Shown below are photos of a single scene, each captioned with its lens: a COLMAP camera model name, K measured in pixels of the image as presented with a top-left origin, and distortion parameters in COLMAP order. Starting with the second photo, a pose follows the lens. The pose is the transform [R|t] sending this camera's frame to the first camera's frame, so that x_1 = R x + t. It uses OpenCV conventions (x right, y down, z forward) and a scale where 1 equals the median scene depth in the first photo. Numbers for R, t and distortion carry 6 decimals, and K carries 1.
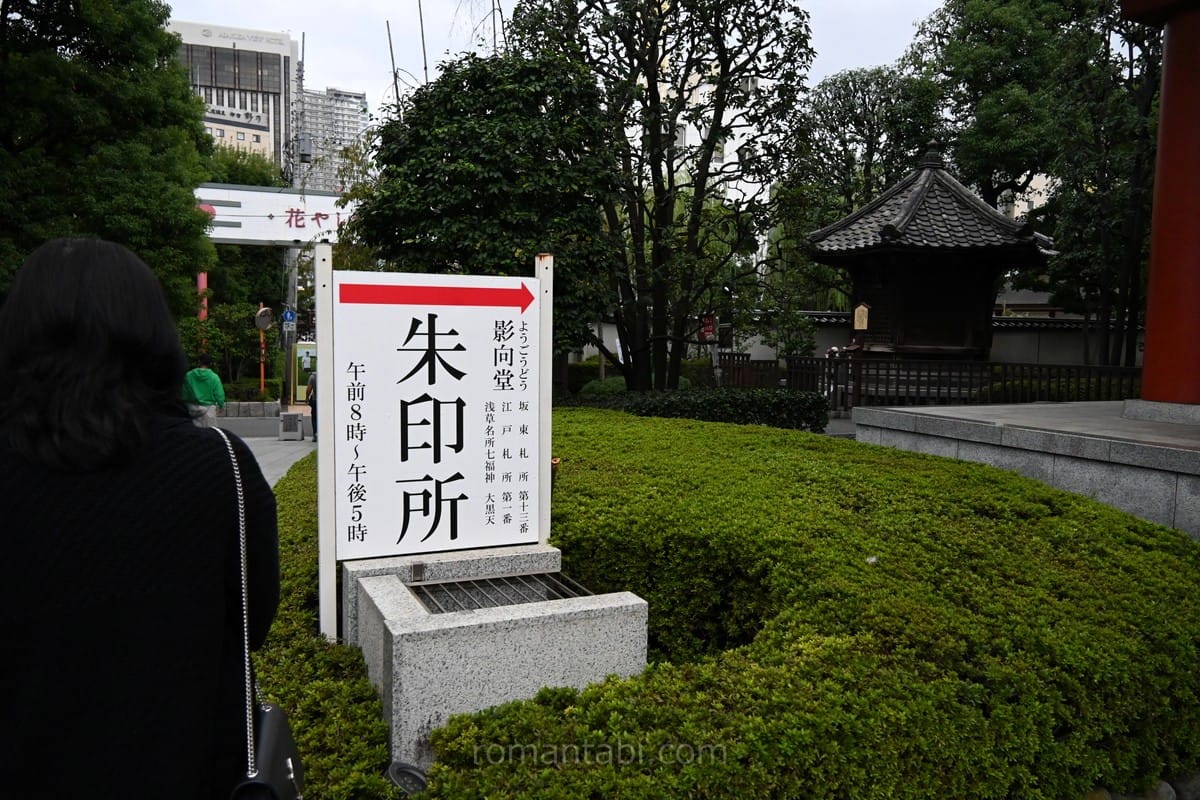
lens RADIAL K [[896.0, 0, 600.0], [0, 896.0, 400.0], [0, 0, 1]] dist [0.012145, 0.002804]
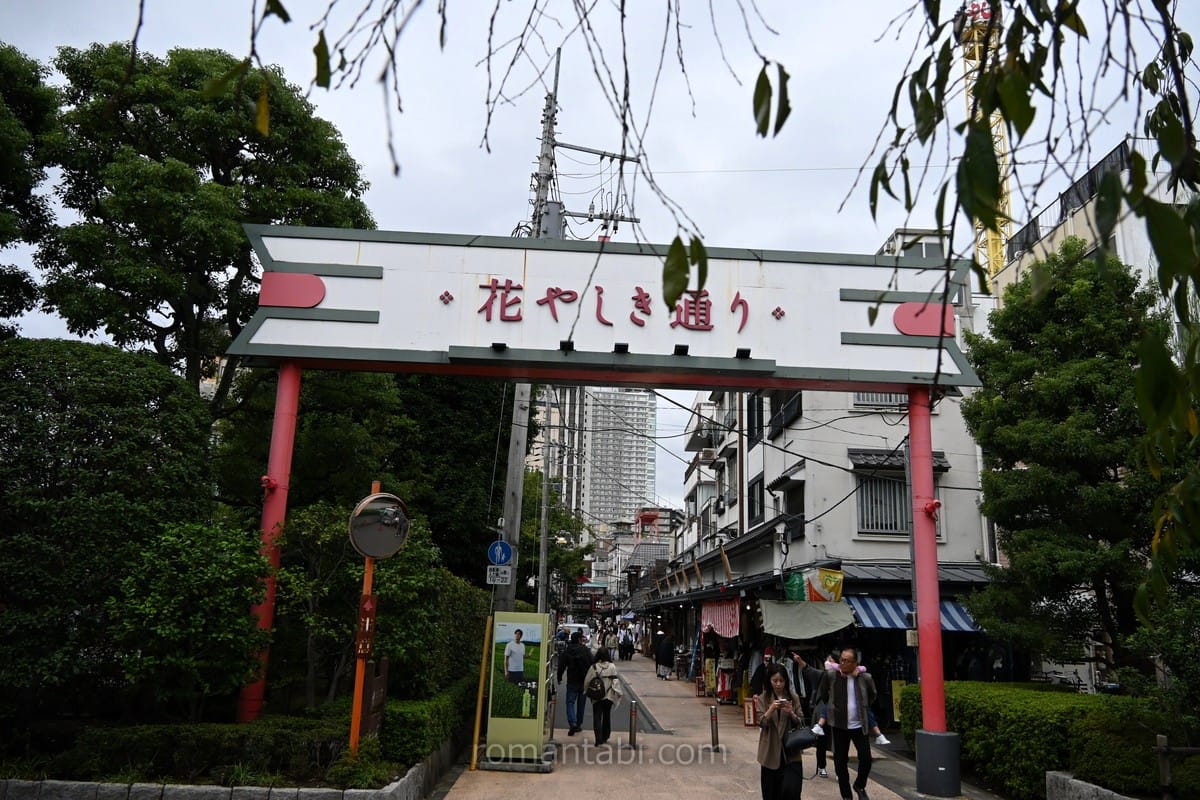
lens RADIAL K [[896.0, 0, 600.0], [0, 896.0, 400.0], [0, 0, 1]] dist [0.012145, 0.002804]
pose [[0.952656, -0.061795, -0.297705, -0.172292], [-0.034009, 0.951328, -0.306299, -0.031343], [0.302143, 0.301922, 0.904186, 0.645078]]
